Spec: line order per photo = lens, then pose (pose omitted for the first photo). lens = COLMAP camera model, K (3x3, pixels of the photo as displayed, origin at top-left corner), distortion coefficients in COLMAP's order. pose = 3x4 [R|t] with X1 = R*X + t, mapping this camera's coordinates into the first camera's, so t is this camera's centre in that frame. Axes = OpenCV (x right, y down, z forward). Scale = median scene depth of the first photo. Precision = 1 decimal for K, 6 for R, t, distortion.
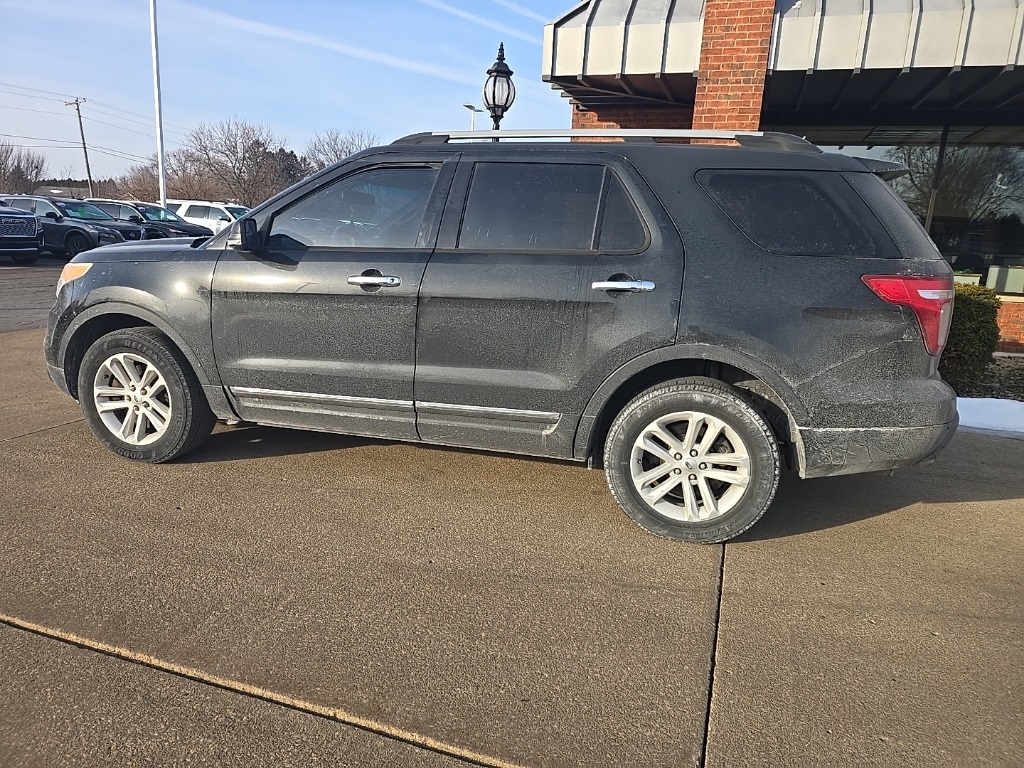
lens RADIAL K [[692.4, 0, 529.7], [0, 692.4, 387.3], [0, 0, 1]] dist [0.021930, -0.001743]
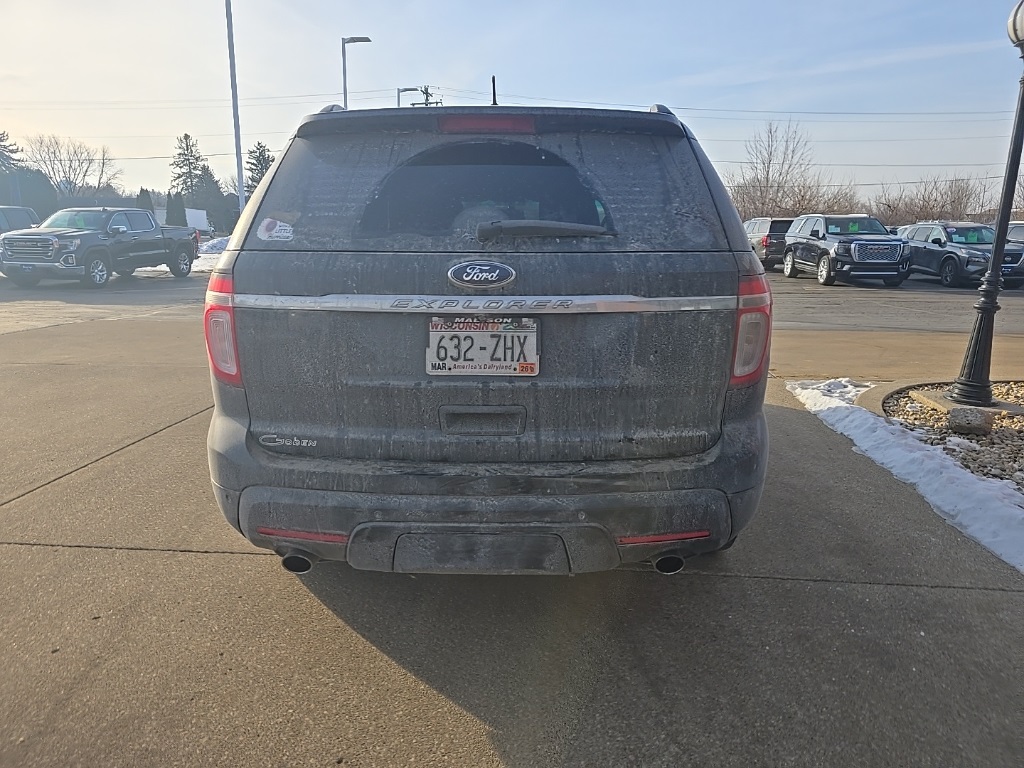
lens RADIAL K [[690.4, 0, 512.0], [0, 690.4, 384.0], [0, 0, 1]] dist [0.051715, -0.004656]
pose [[0.235425, 0.159520, -0.958712, 0.780283], [-0.205773, 0.972256, 0.111243, -0.121430], [0.949859, 0.171087, 0.261718, 0.723014]]
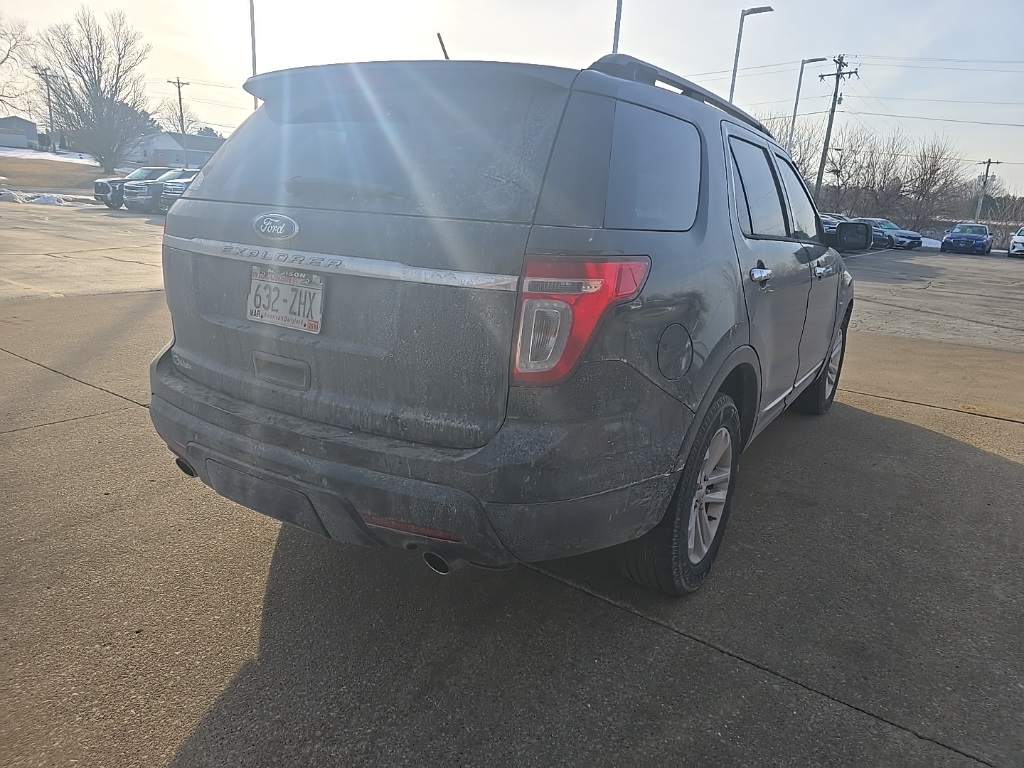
lens RADIAL K [[692.4, 0, 529.7], [0, 692.4, 387.3], [0, 0, 1]] dist [0.021930, -0.001743]
pose [[-0.285647, 0.185670, -0.940177, 0.725344], [-0.278715, 0.922550, 0.266868, -0.240480], [0.916910, 0.338271, -0.211775, 1.234084]]
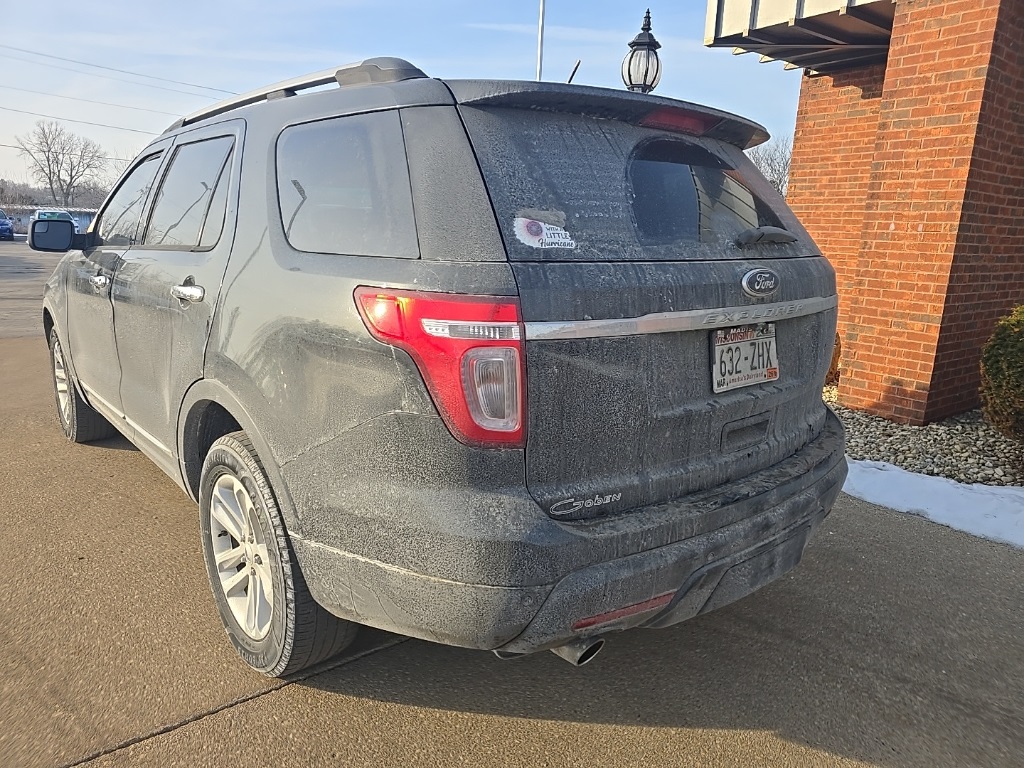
lens RADIAL K [[700.8, 0, 512.0], [0, 700.8, 384.0], [0, 0, 1]] dist [0.039062, -0.032909]
pose [[0.824322, 0.098980, -0.557402, 0.341272], [-0.111087, 0.993736, 0.012178, -0.039296], [0.555115, 0.051882, 0.830154, 0.225411]]
